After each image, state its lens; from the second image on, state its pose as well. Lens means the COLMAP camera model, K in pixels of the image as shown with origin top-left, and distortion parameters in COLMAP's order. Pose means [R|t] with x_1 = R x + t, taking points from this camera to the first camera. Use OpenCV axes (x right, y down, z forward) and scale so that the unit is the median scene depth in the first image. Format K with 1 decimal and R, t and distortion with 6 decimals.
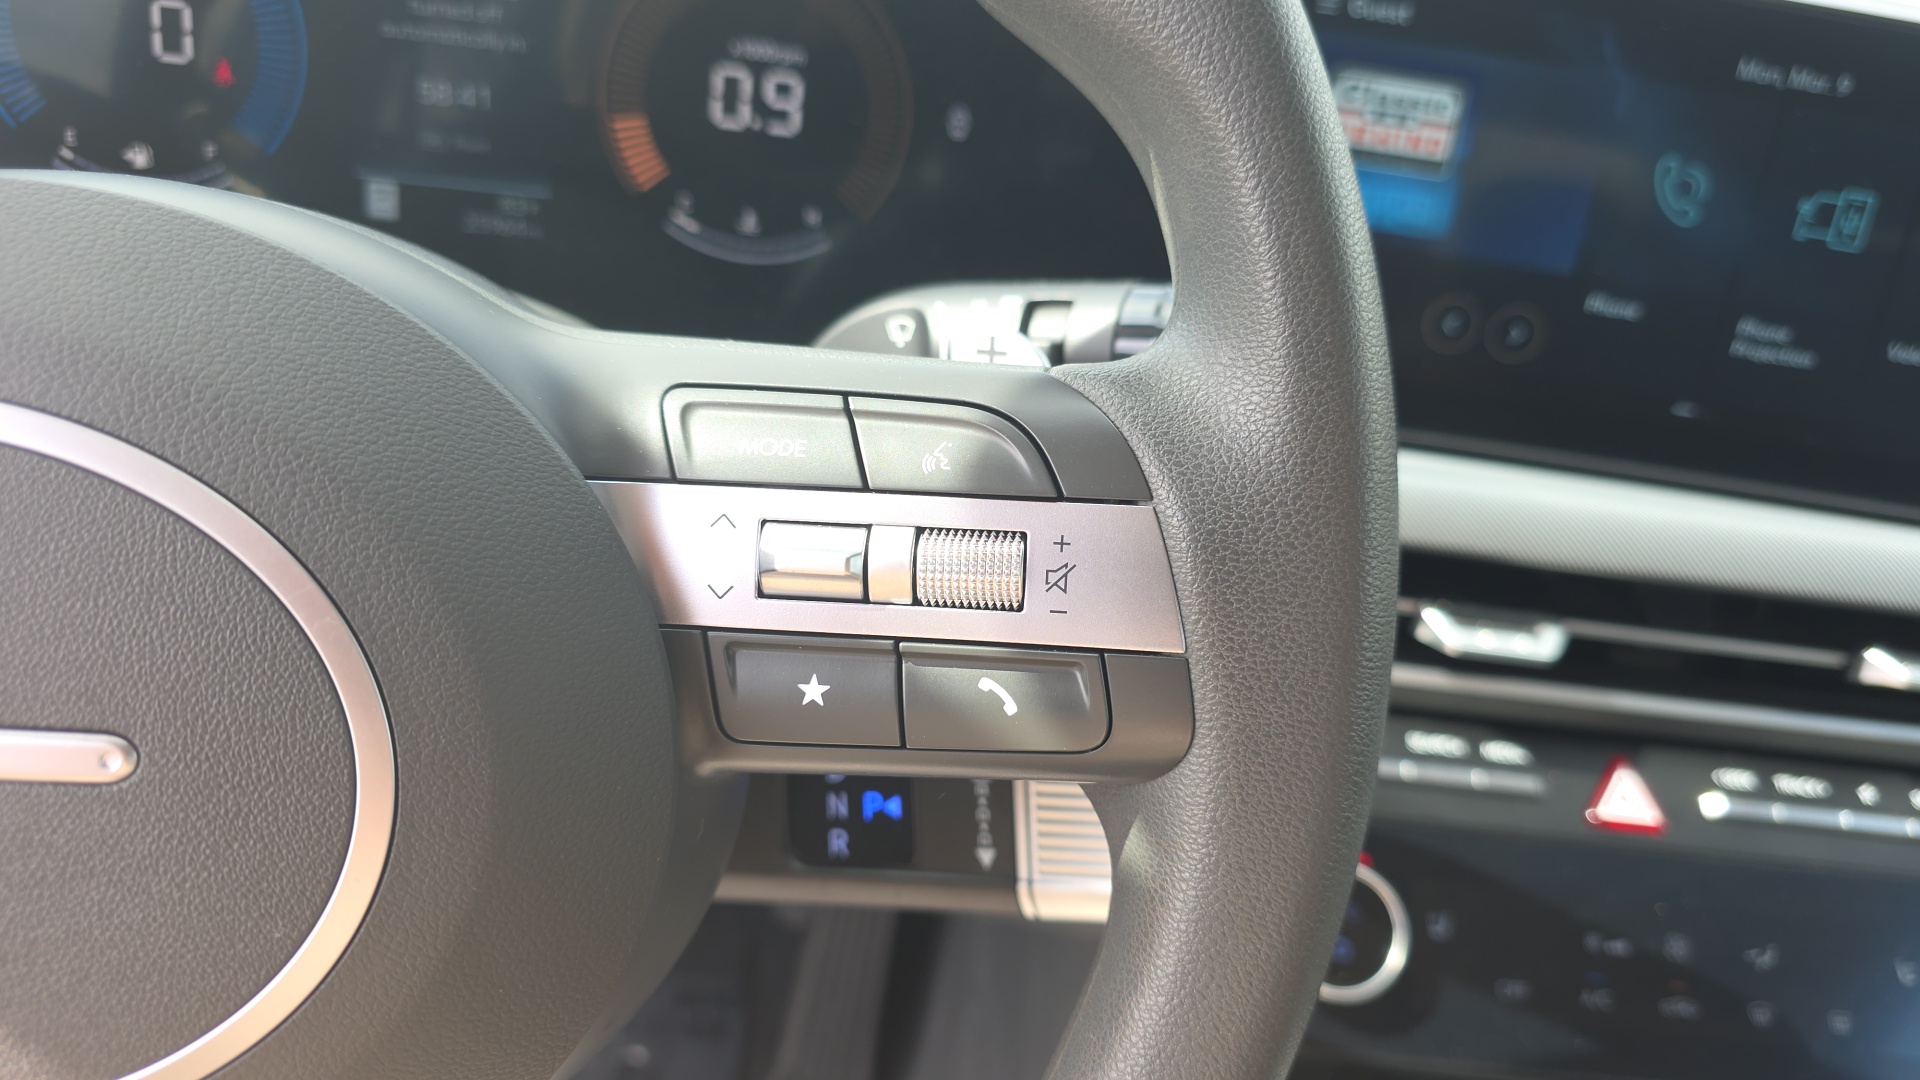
lens RADIAL K [[1402.2, 0, 1003.7], [0, 1402.2, 540.6], [0, 0, 1]] dist [-0.015721, -0.004070]
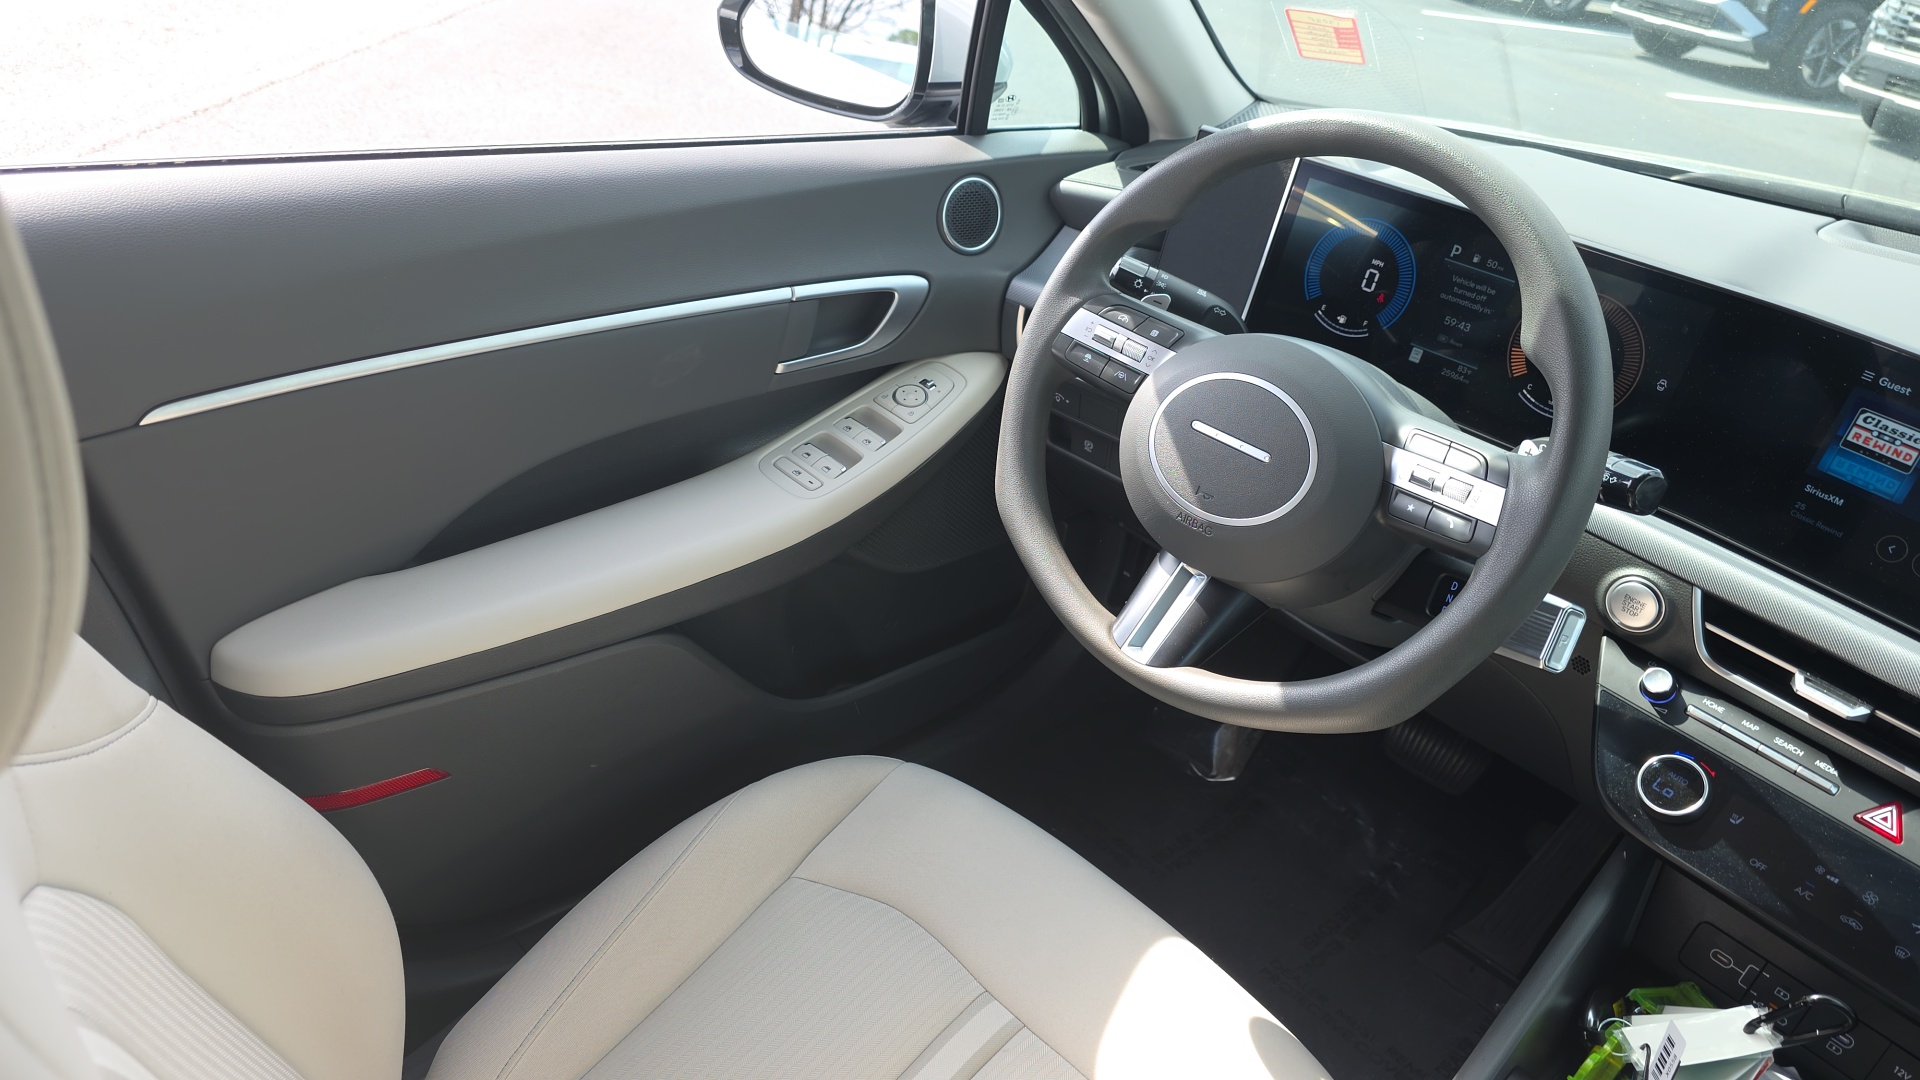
lens RADIAL K [[1318.6, 0, 913.8], [0, 1318.6, 536.5], [0, 0, 1]] dist [0.043828, -0.047670]
pose [[0.613649, 0.339339, -0.712940, 0.853087], [-0.385284, 0.916832, 0.104760, 0.165958], [0.689196, 0.210399, 0.693355, -1.280737]]
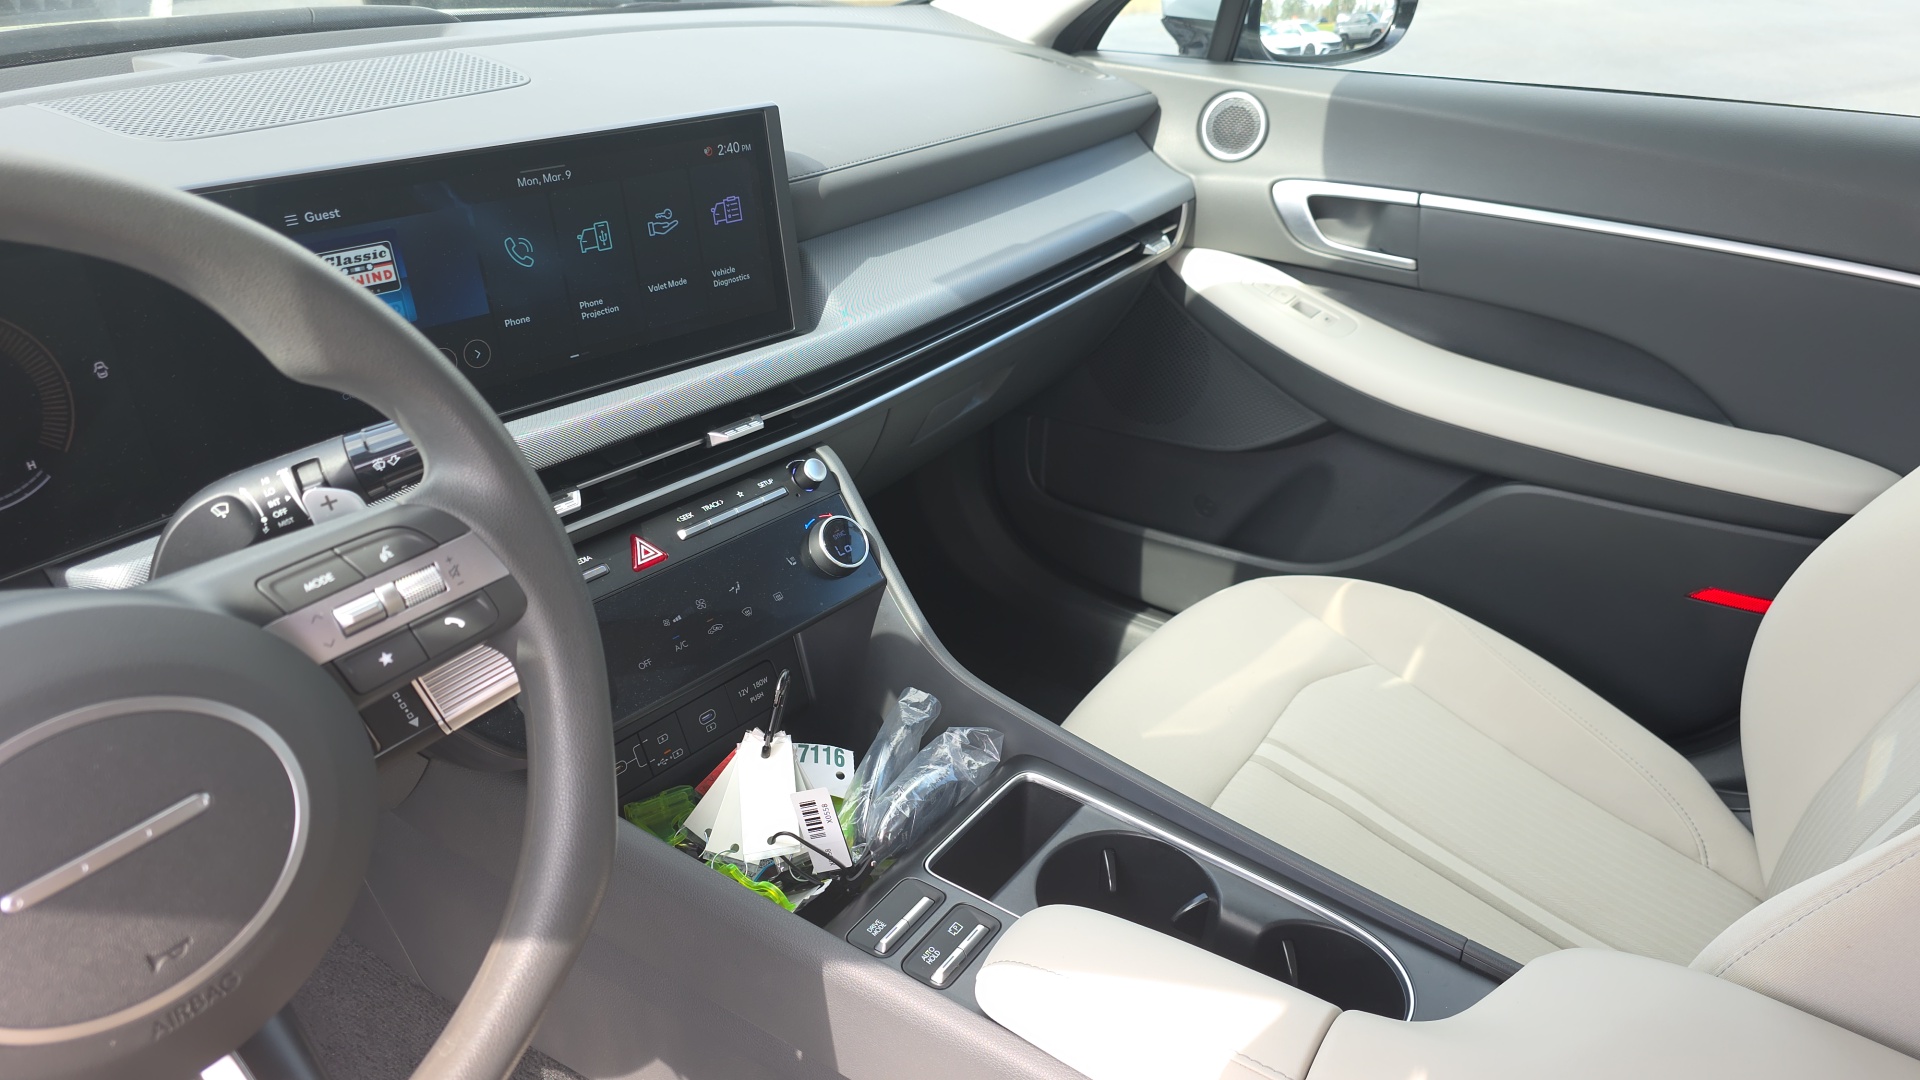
lens RADIAL K [[1280.6, 0, 959.7], [0, 1280.6, 566.7], [0, 0, 1]] dist [0.020738, -0.023413]
pose [[0.648905, -0.478767, 0.591358, -0.368512], [0.392638, 0.876441, 0.278725, -0.134962], [-0.651734, 0.051324, 0.756709, -0.694851]]
